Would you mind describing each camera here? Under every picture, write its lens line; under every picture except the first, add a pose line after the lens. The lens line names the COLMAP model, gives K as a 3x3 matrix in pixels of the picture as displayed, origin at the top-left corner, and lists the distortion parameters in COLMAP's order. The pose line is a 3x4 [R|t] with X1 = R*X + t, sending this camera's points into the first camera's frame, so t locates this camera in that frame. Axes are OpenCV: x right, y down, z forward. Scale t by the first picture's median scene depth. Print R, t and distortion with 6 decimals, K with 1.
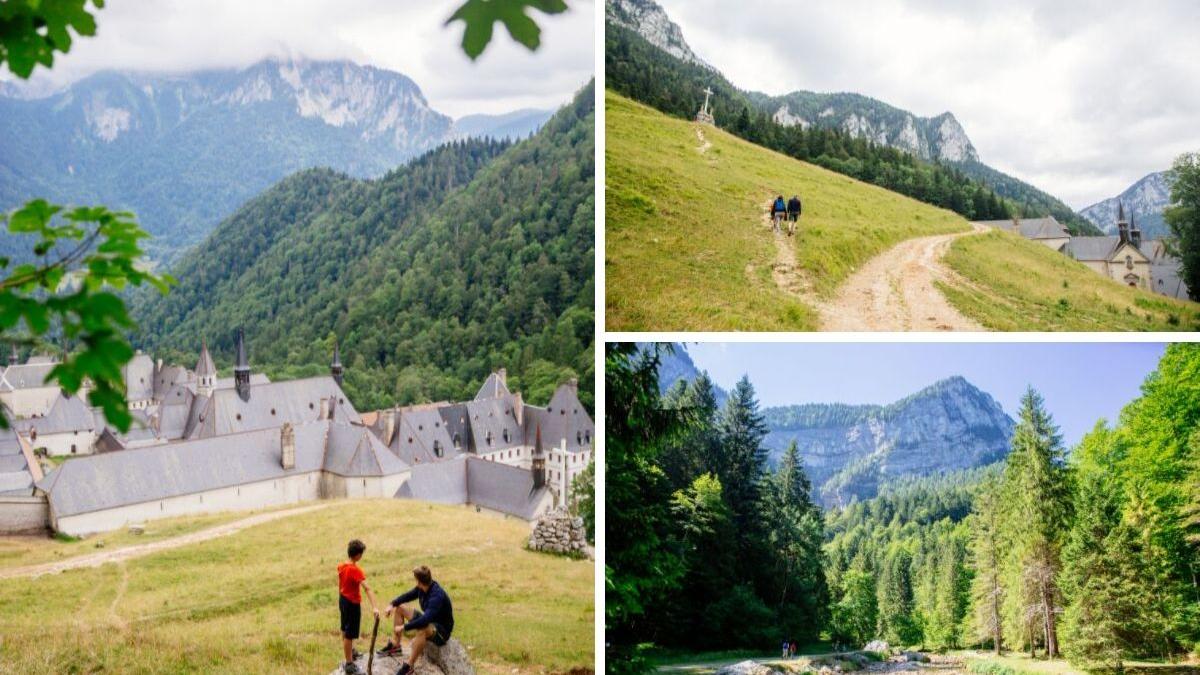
lens RADIAL K [[518.2, 0, 600.0], [0, 518.2, 337.5], [0, 0, 1]] dist [-0.045032, 0.019202]
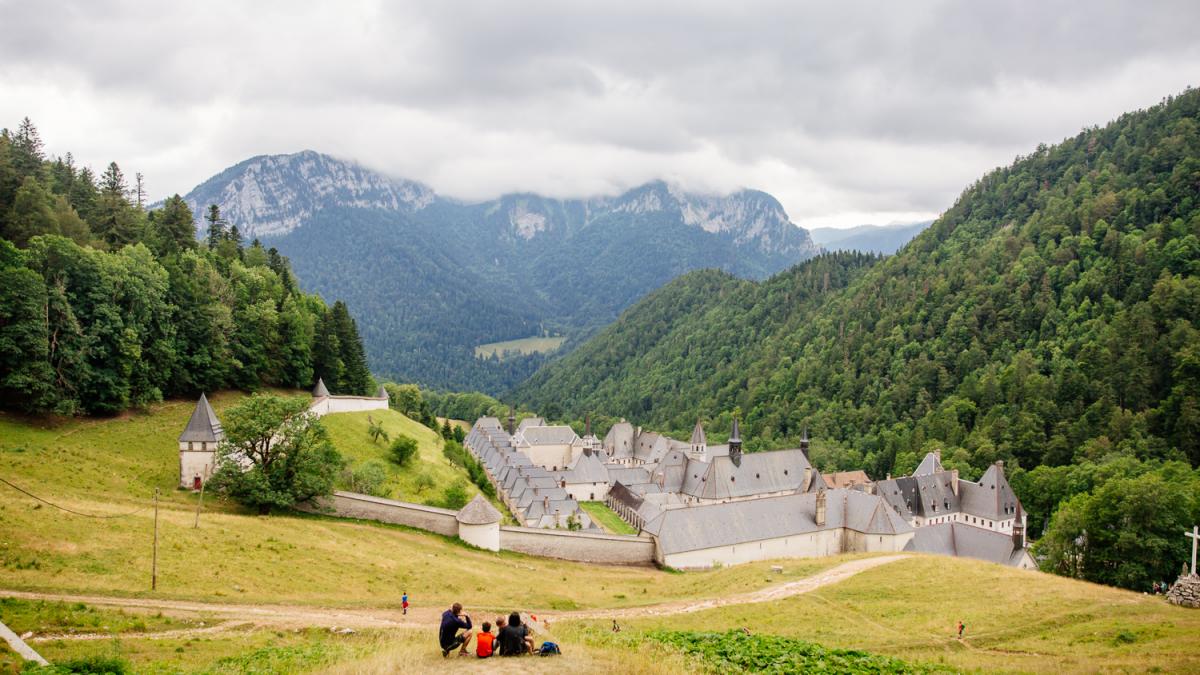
lens RADIAL K [[518.2, 0, 600.0], [0, 518.2, 337.5], [0, 0, 1]] dist [-0.045032, 0.019202]
pose [[0.996231, 0.039652, -0.077151, -0.753048], [-0.045249, 0.996362, -0.072213, -0.069257], [0.074007, 0.075432, 0.994401, -0.260772]]
